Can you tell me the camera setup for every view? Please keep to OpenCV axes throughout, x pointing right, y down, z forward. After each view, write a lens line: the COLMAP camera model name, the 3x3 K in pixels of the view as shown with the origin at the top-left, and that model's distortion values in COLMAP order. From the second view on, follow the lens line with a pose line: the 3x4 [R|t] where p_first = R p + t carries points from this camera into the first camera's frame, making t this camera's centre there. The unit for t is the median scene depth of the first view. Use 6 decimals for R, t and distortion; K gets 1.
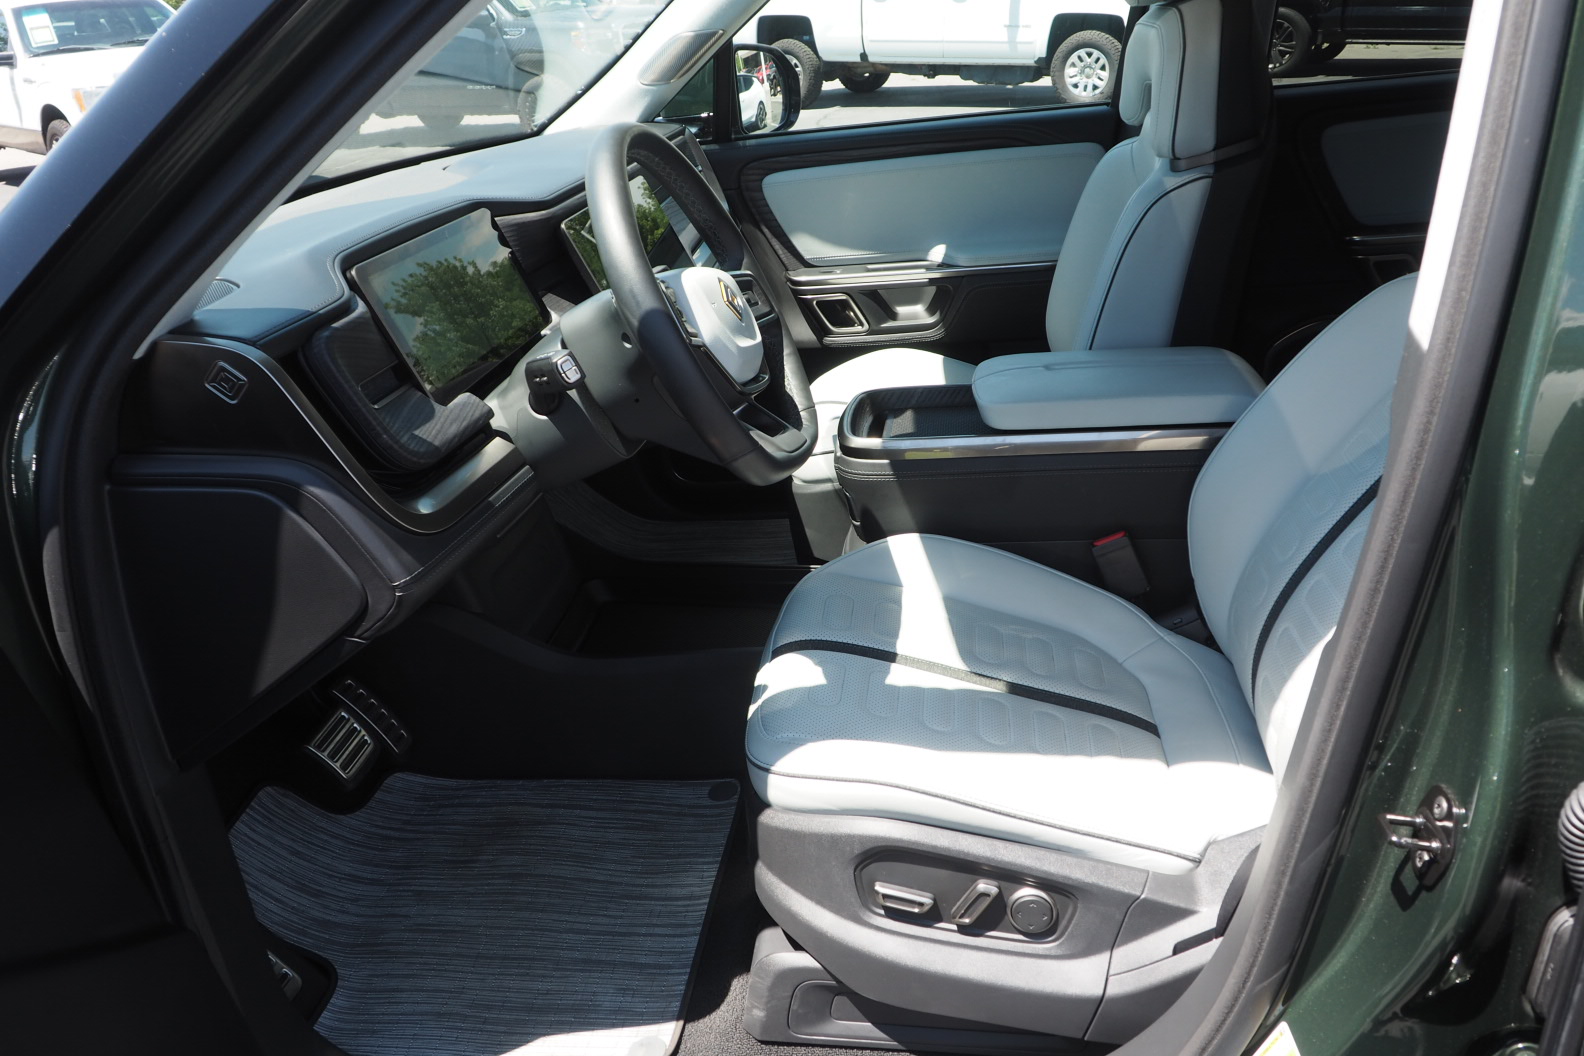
lens RADIAL K [[1251.5, 0, 790.4], [0, 1251.5, 567.4], [0, 0, 1]] dist [-0.011149, -0.005222]
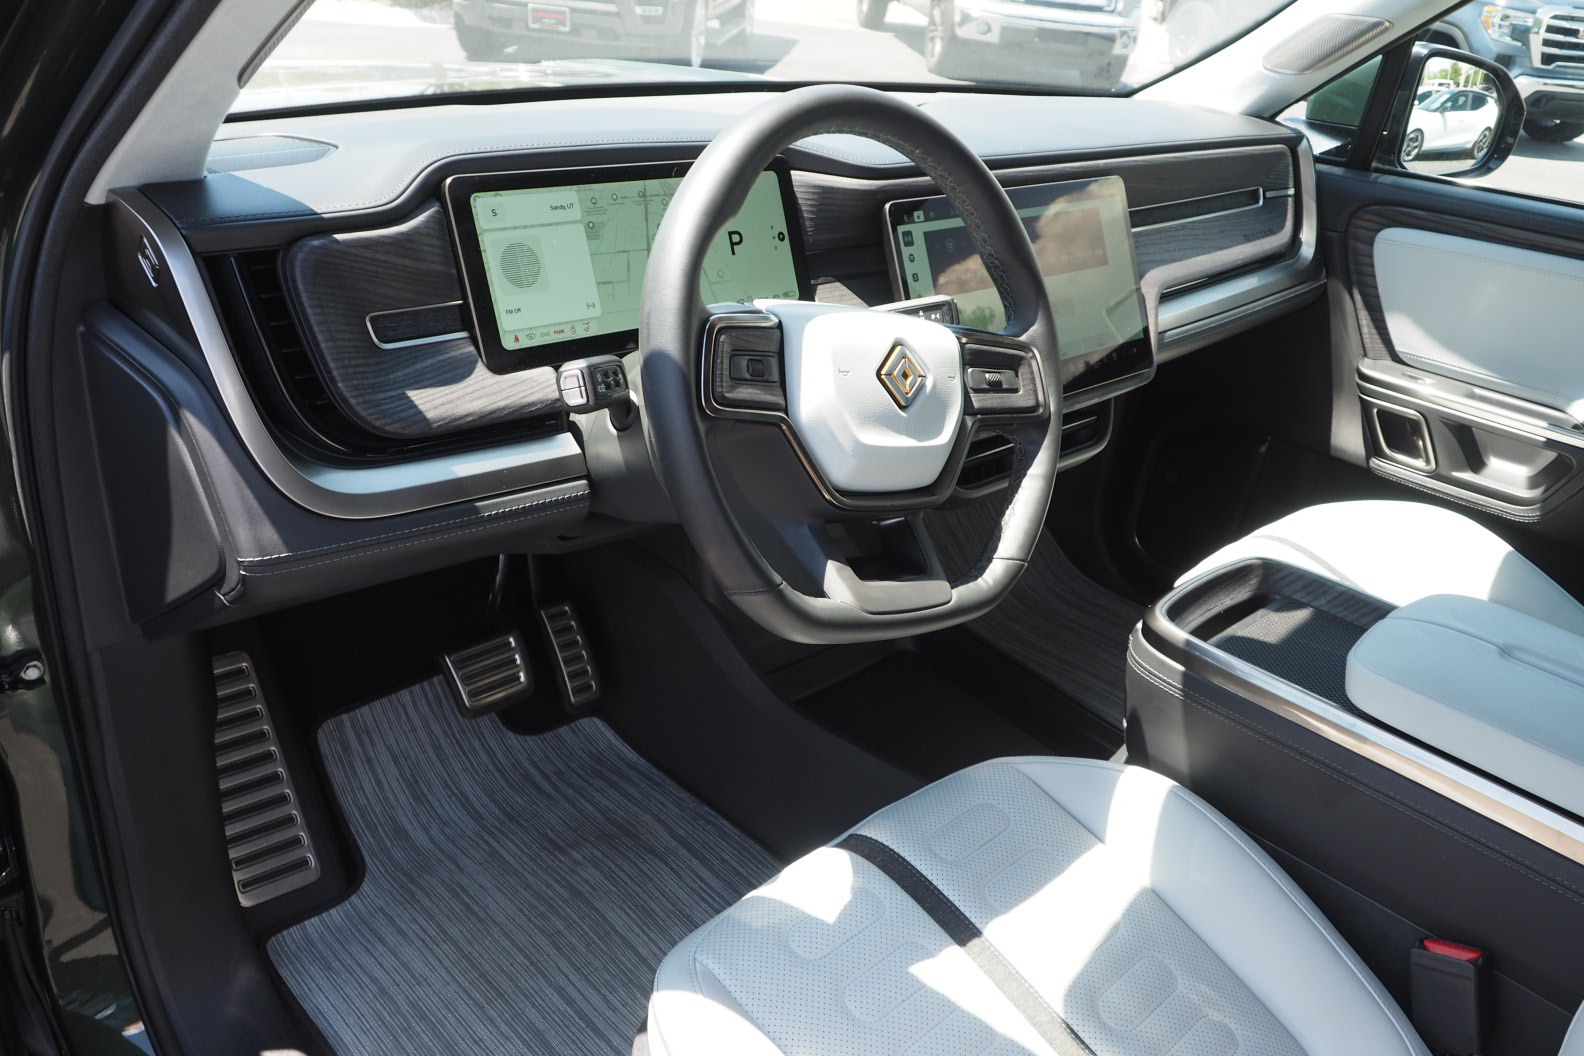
lens RADIAL K [[1251.5, 0, 790.4], [0, 1251.5, 567.4], [0, 0, 1]] dist [-0.011149, -0.005222]
pose [[0.770921, 0.423044, -0.476145, 0.213063], [-0.400071, 0.903312, 0.154821, -0.153770], [0.495604, 0.071137, 0.865631, 0.294763]]
